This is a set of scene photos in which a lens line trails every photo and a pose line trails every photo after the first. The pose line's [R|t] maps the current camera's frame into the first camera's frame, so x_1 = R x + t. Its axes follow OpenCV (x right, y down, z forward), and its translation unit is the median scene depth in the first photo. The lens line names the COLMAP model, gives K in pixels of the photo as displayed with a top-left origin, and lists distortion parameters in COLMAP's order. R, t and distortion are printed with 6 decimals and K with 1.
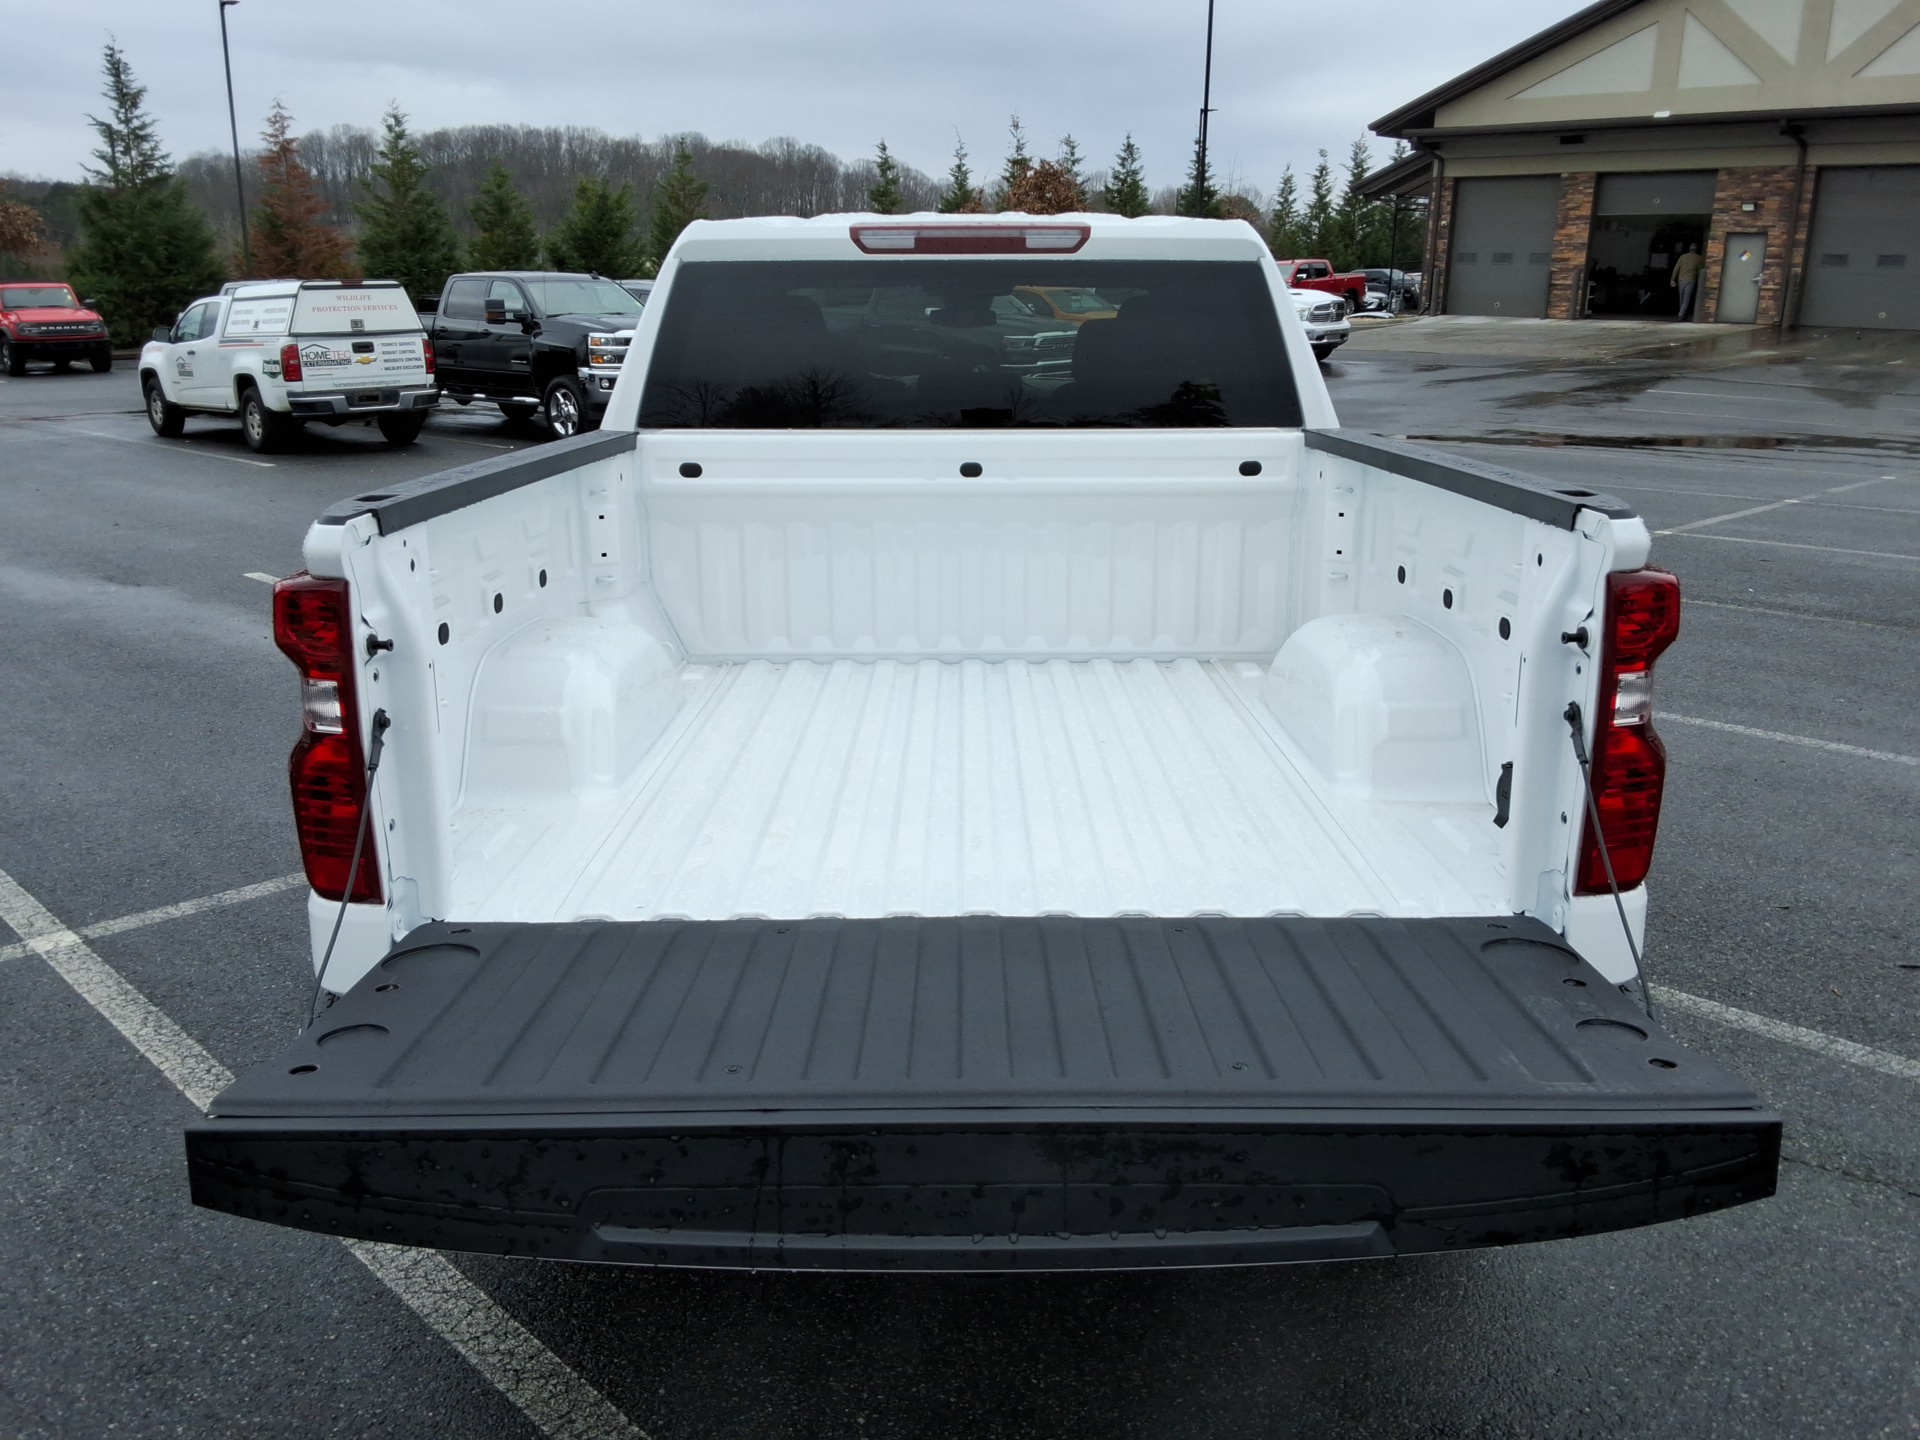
lens RADIAL K [[1543.0, 0, 963.8], [0, 1543.0, 709.5], [0, 0, 1]] dist [0.077465, -0.112875]
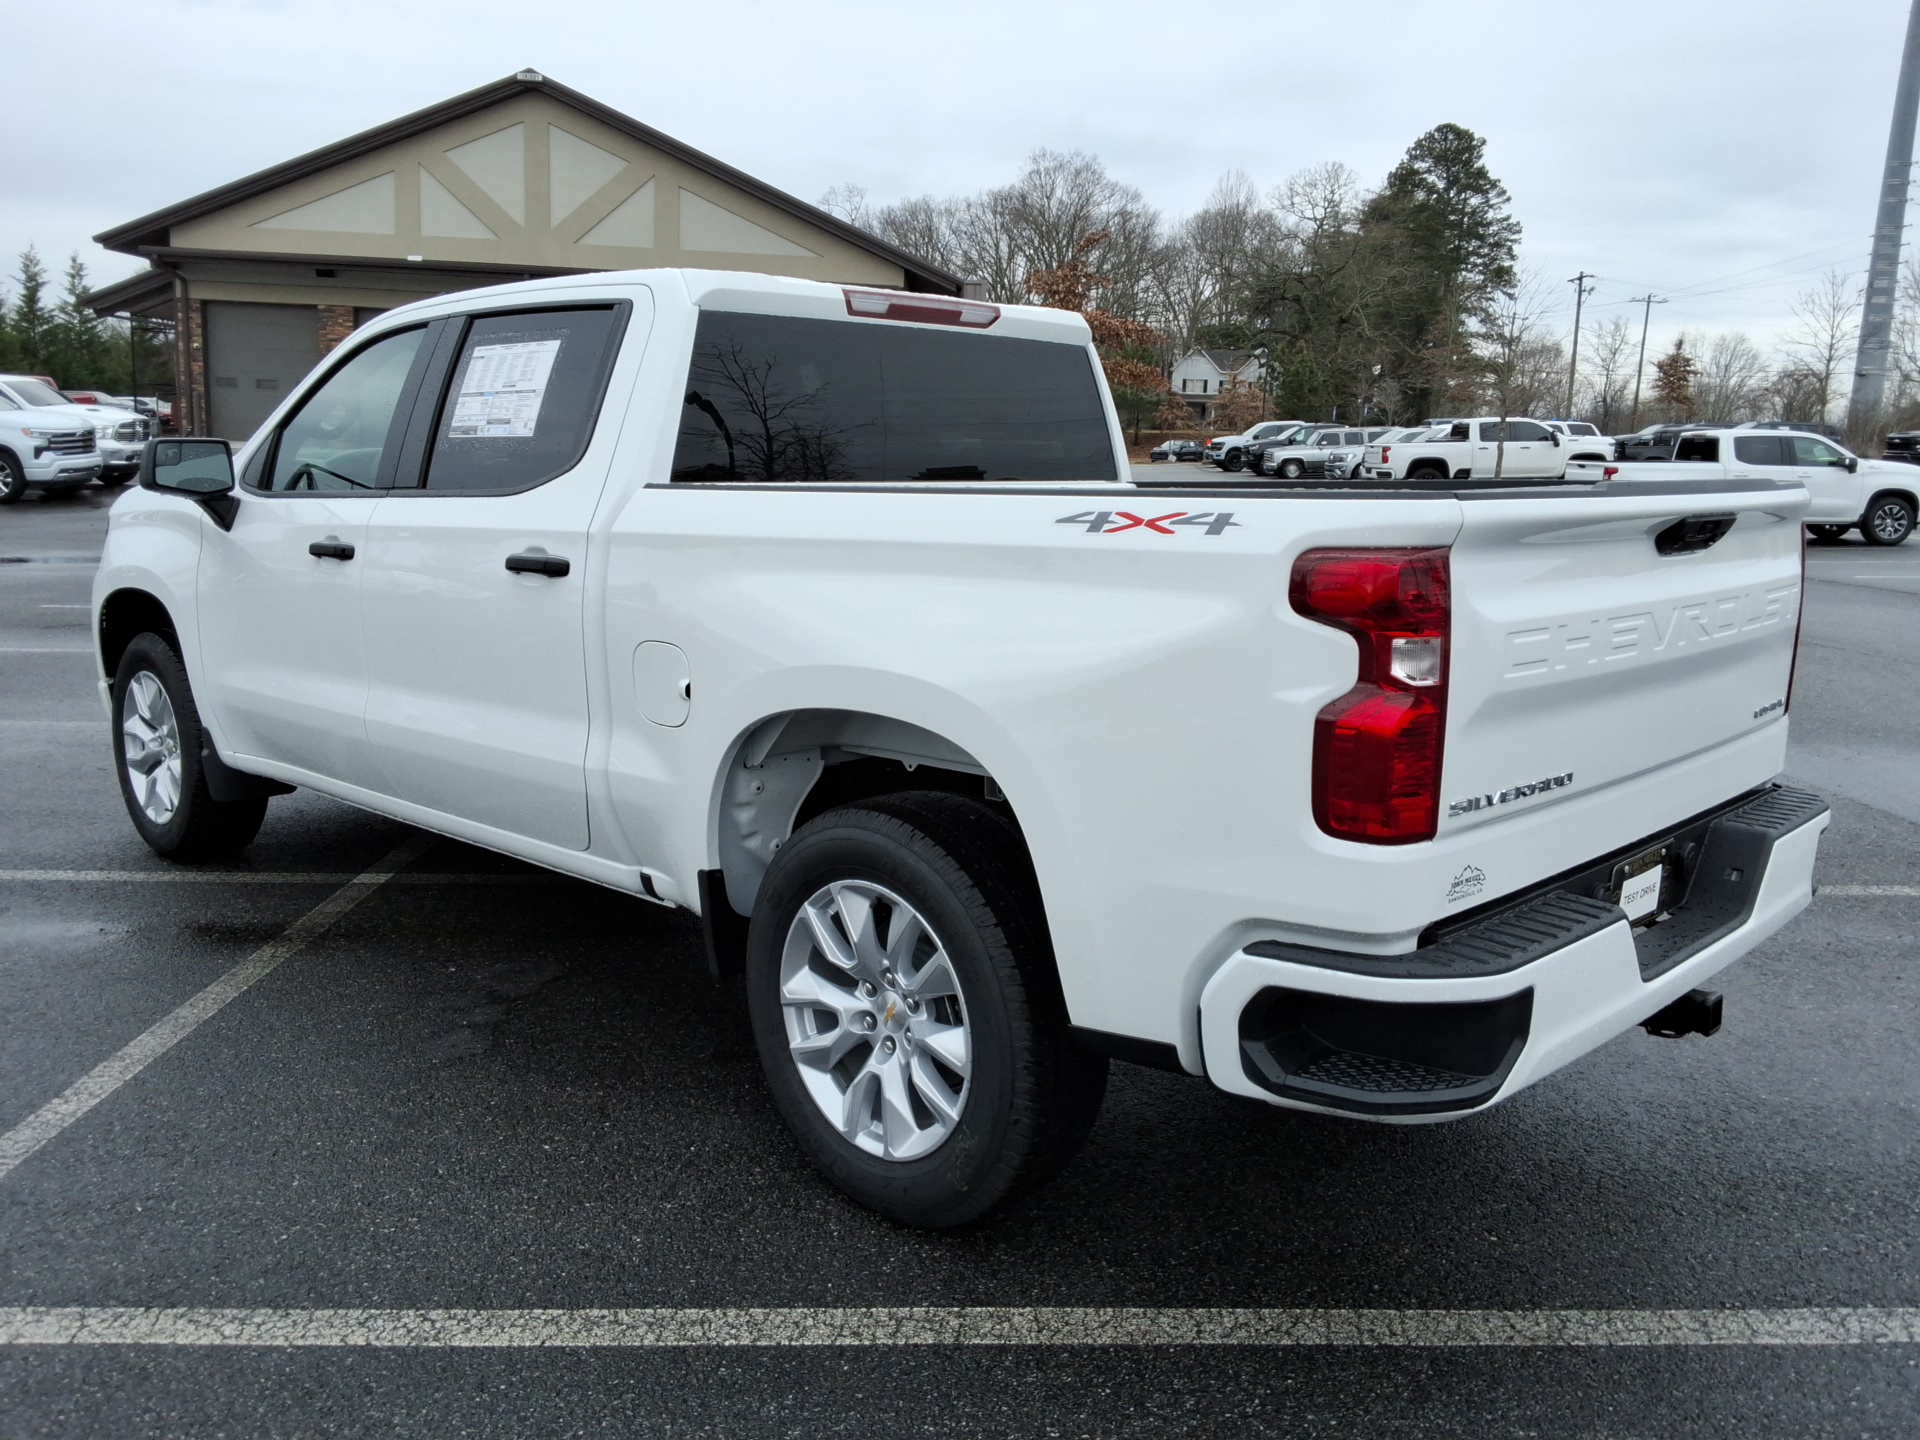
lens RADIAL K [[1539.9, 0, 963.9], [0, 1539.9, 713.8], [0, 0, 1]] dist [0.102351, -0.155000]
pose [[0.696313, -0.109067, 0.709403, -0.494682], [0.165544, 0.986142, -0.010876, -0.003016], [-0.698386, 0.125011, 0.704719, 0.154757]]
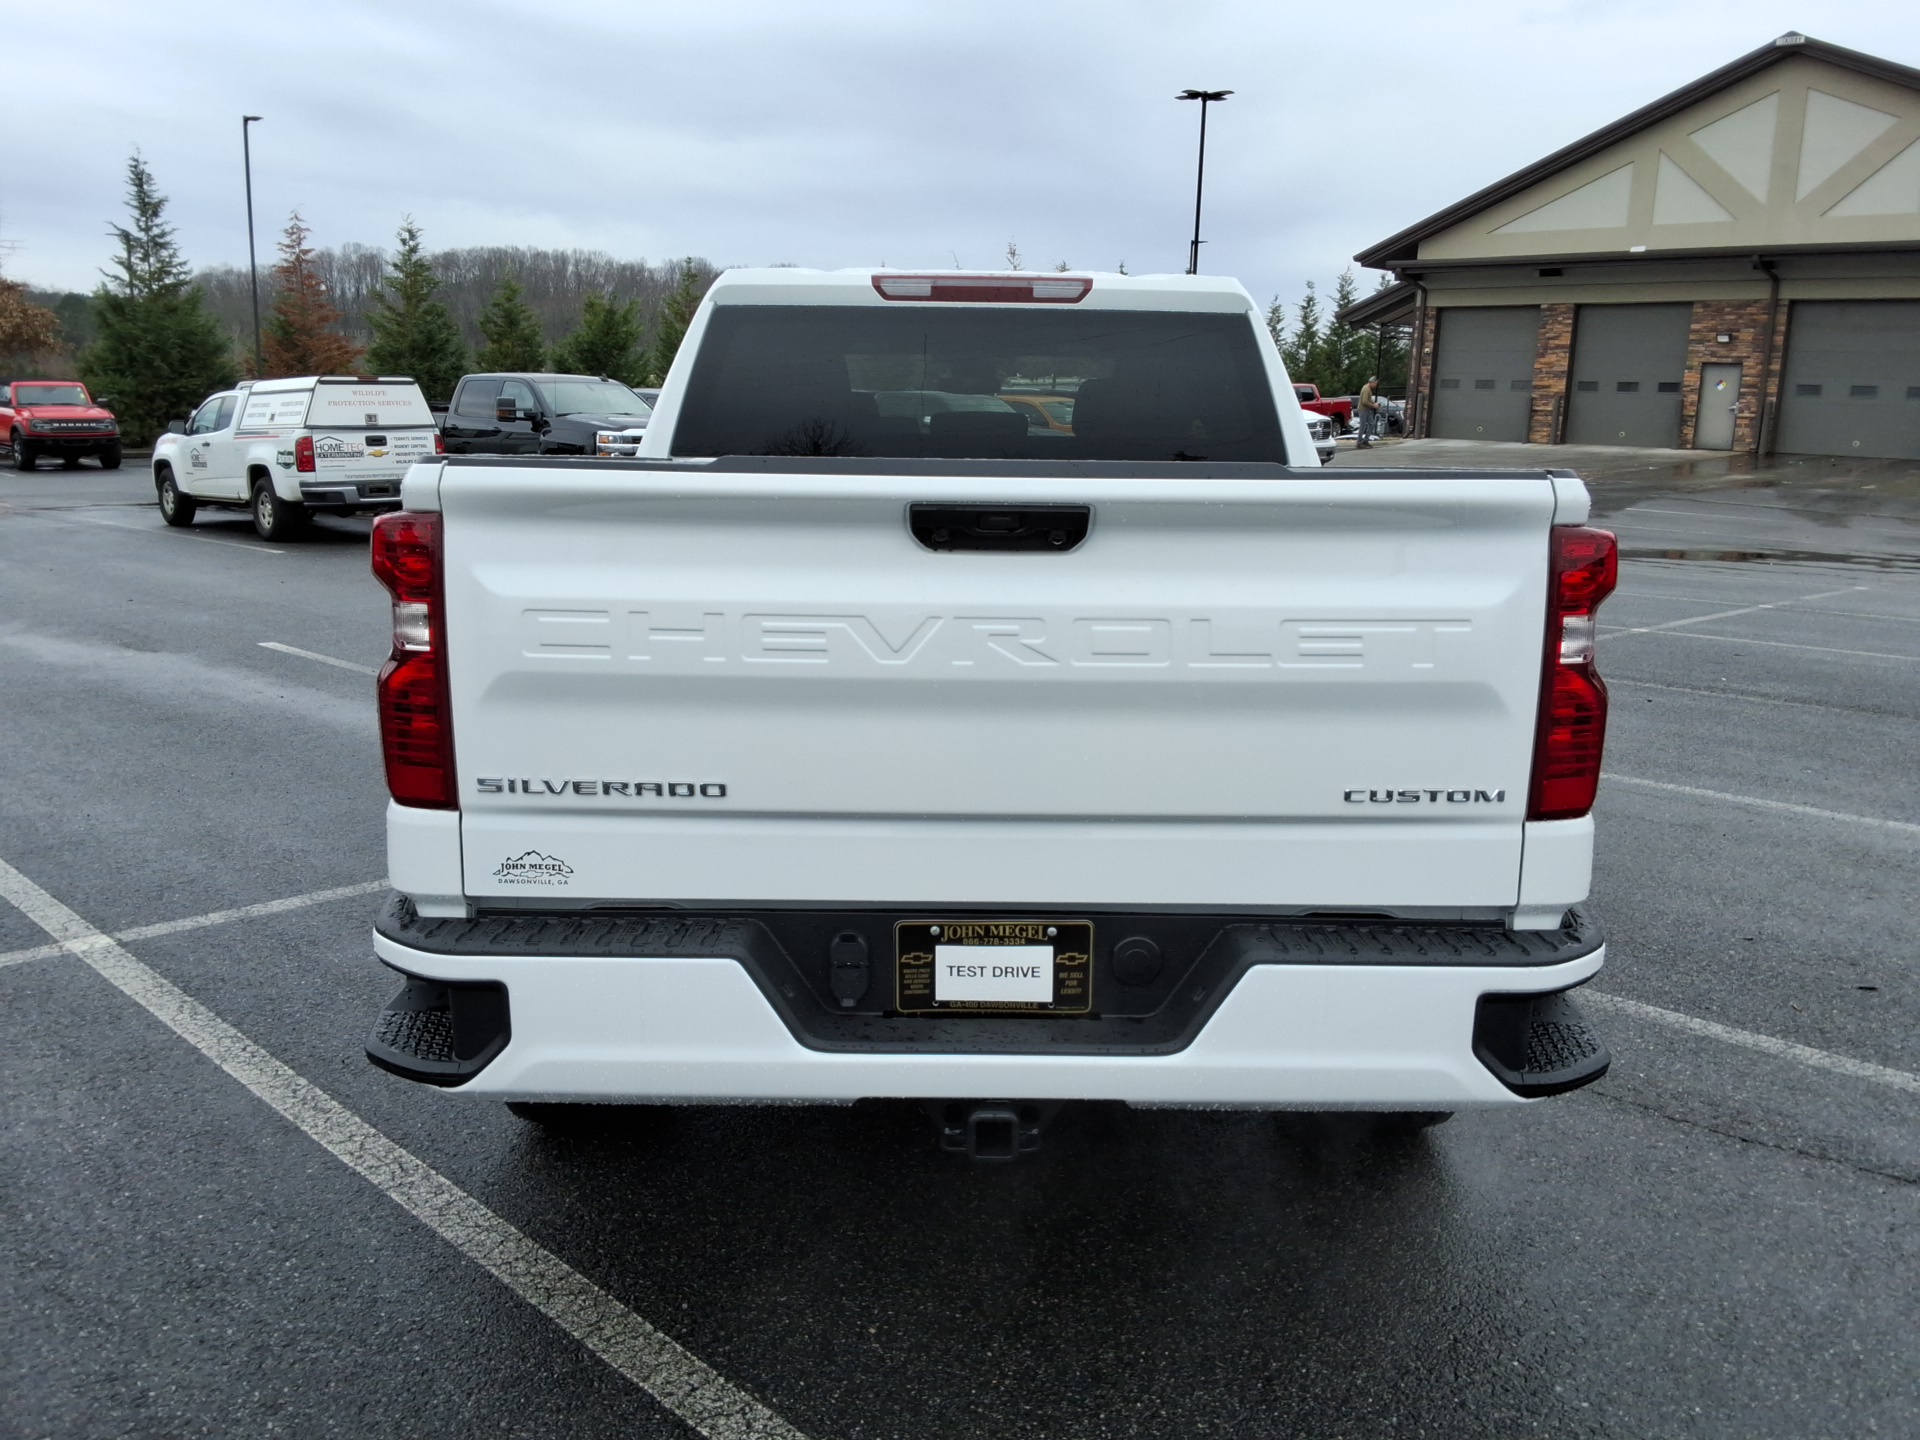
lens RADIAL K [[1539.9, 0, 963.9], [0, 1539.9, 713.8], [0, 0, 1]] dist [0.102351, -0.155000]
pose [[0.999859, 0.015468, 0.006469, -0.006993], [-0.014957, 0.997239, -0.072736, 0.046648], [-0.007576, 0.072630, 0.997330, -0.039657]]
